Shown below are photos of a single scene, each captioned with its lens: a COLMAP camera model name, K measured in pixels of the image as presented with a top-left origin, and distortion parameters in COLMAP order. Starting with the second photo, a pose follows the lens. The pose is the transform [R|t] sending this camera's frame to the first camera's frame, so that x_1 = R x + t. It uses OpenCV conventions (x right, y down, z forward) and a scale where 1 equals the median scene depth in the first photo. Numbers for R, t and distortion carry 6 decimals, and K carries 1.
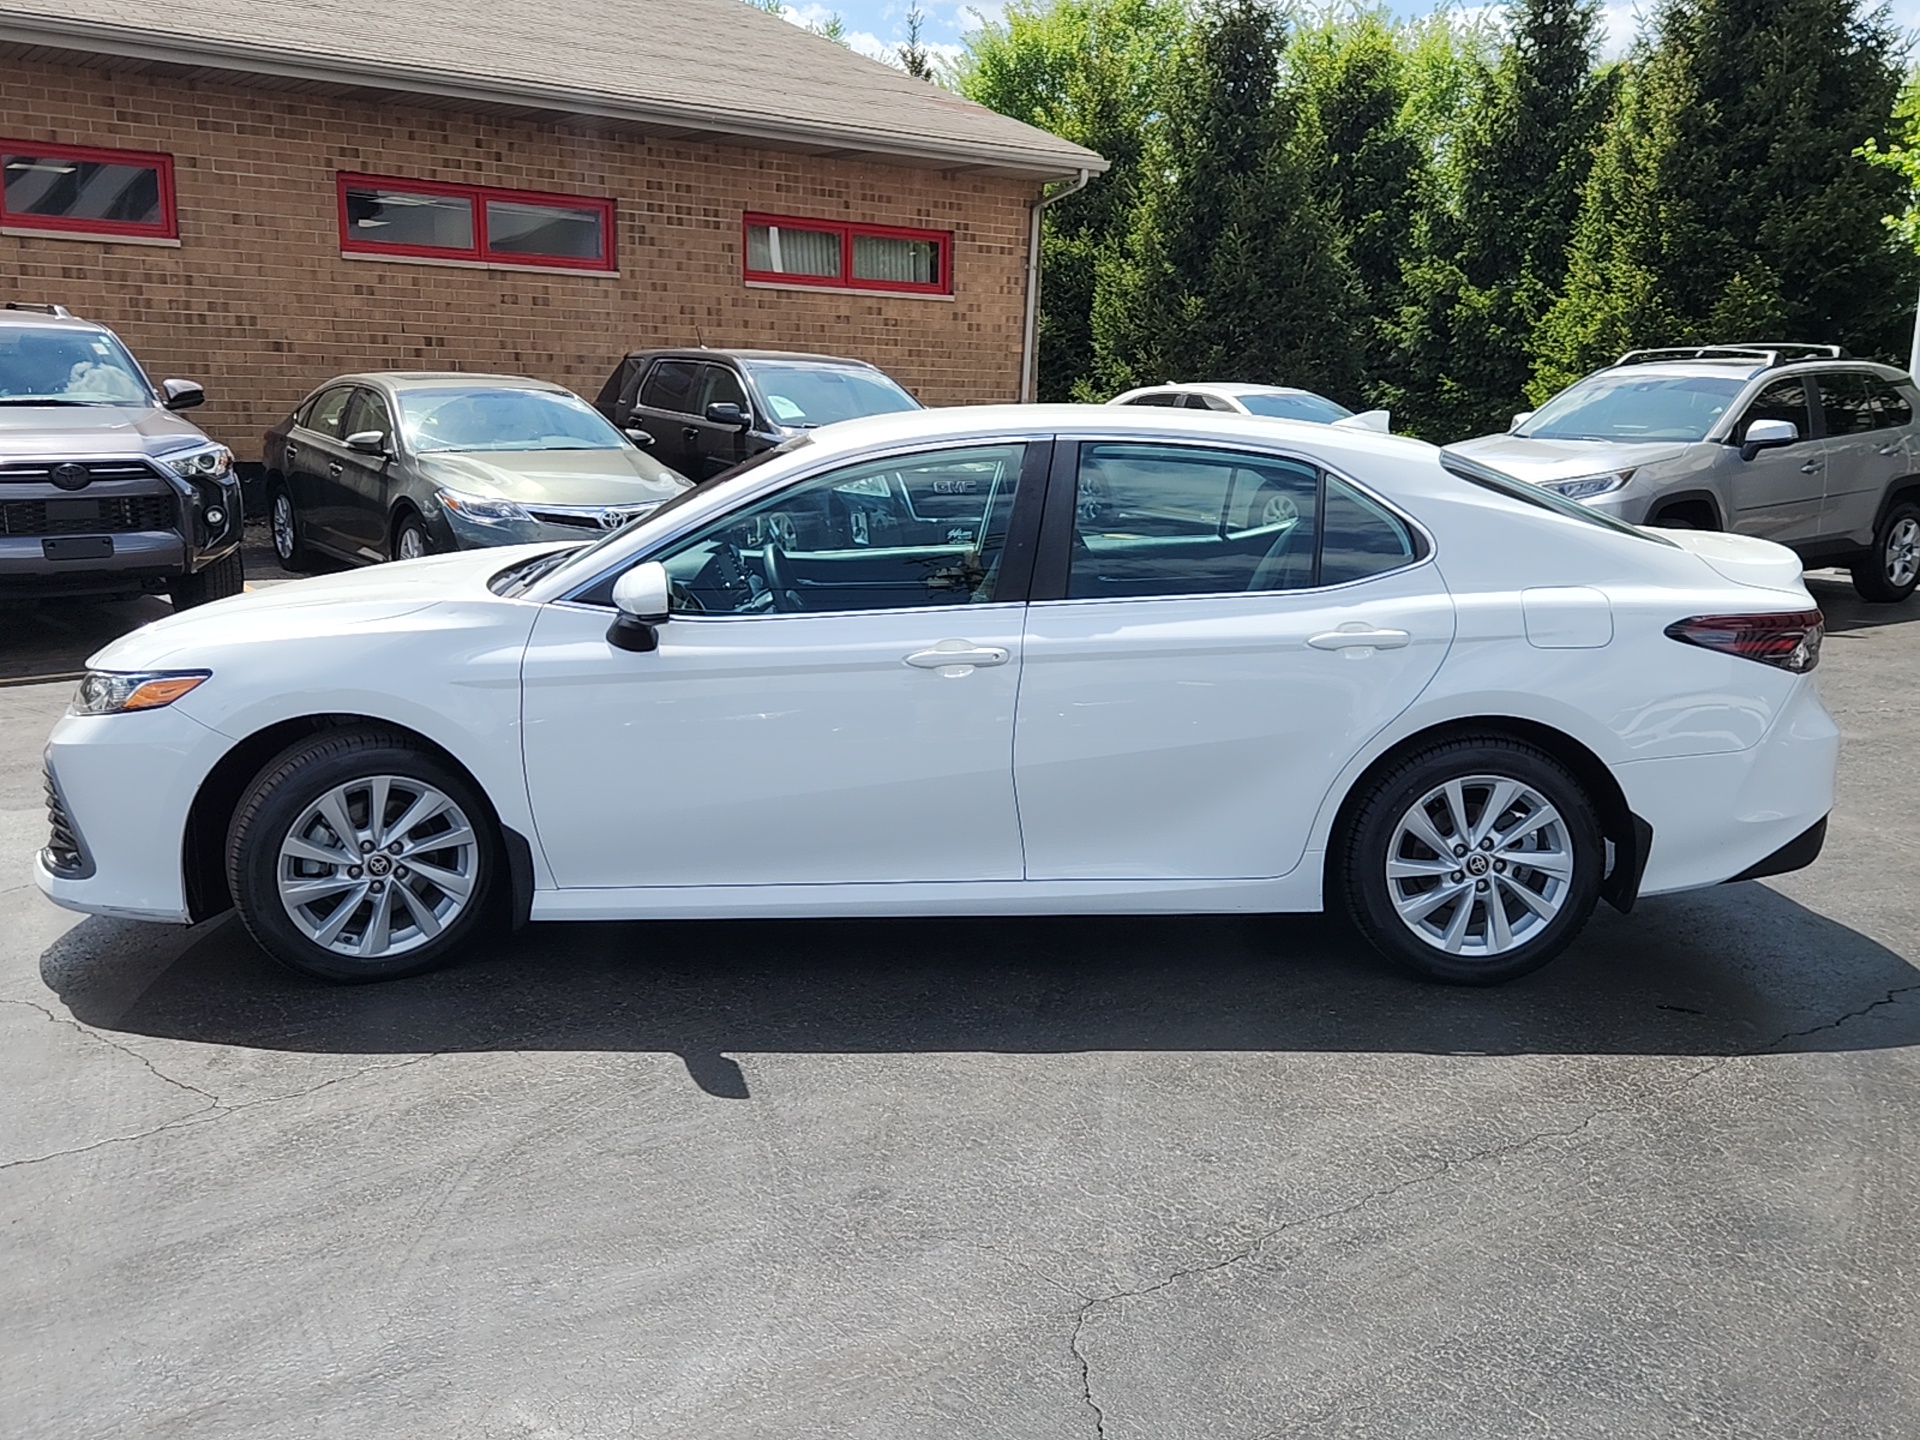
lens RADIAL K [[1676.1, 0, 960.0], [0, 1676.1, 720.0], [0, 0, 1]] dist [0.082374, -0.078601]
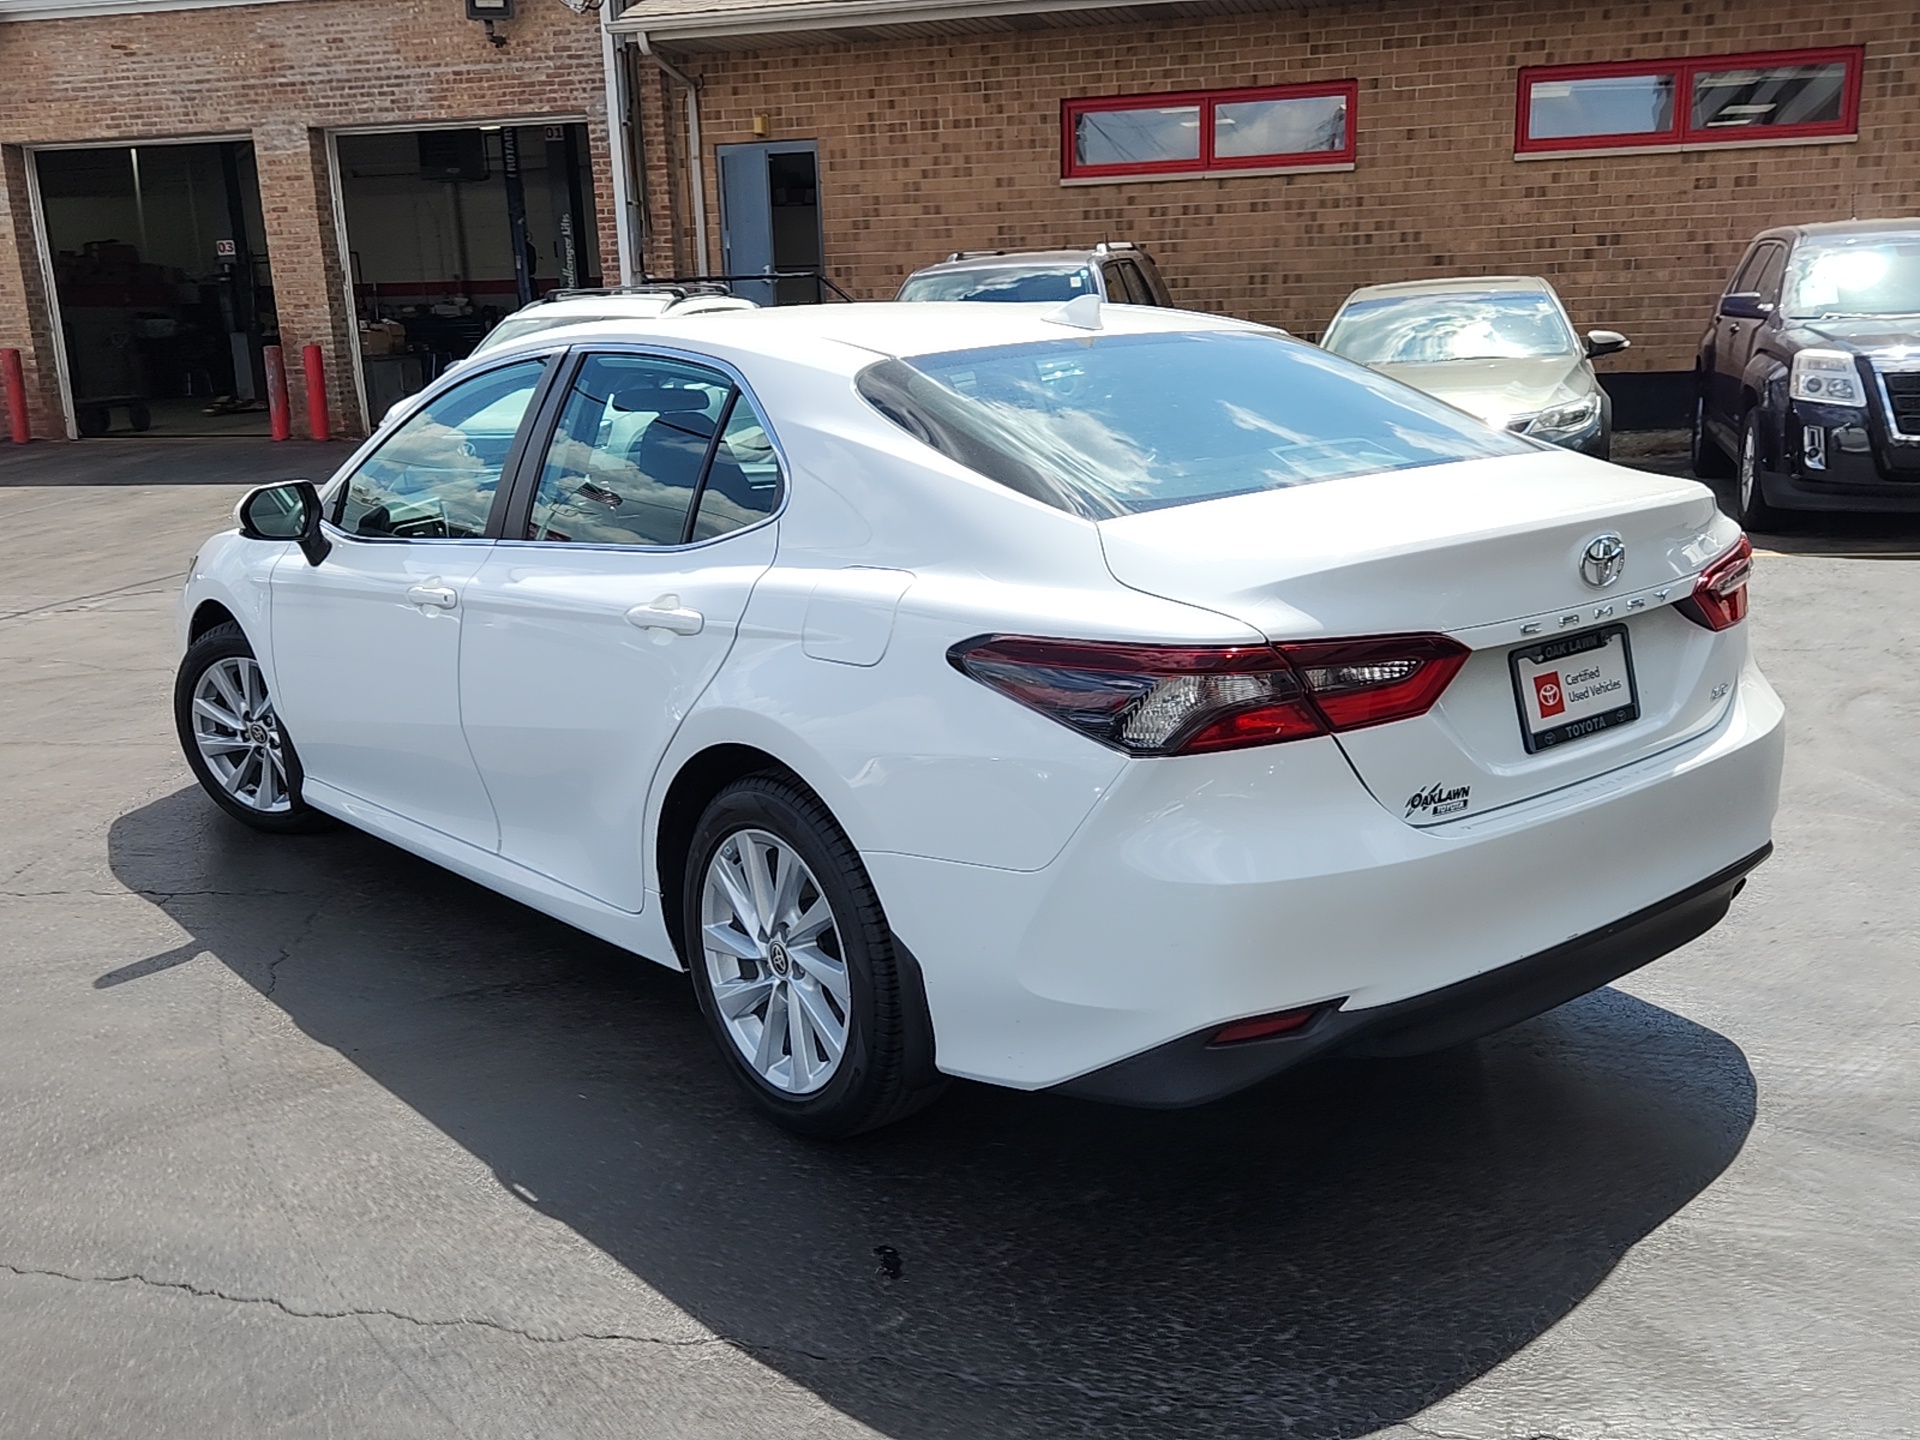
lens RADIAL K [[1676.1, 0, 960.0], [0, 1676.1, 720.0], [0, 0, 1]] dist [0.082374, -0.078601]
pose [[0.654257, 0.137512, -0.743666, 0.192687], [-0.099820, 0.990429, 0.095322, -0.019086], [0.749656, 0.011867, 0.661721, 0.134902]]
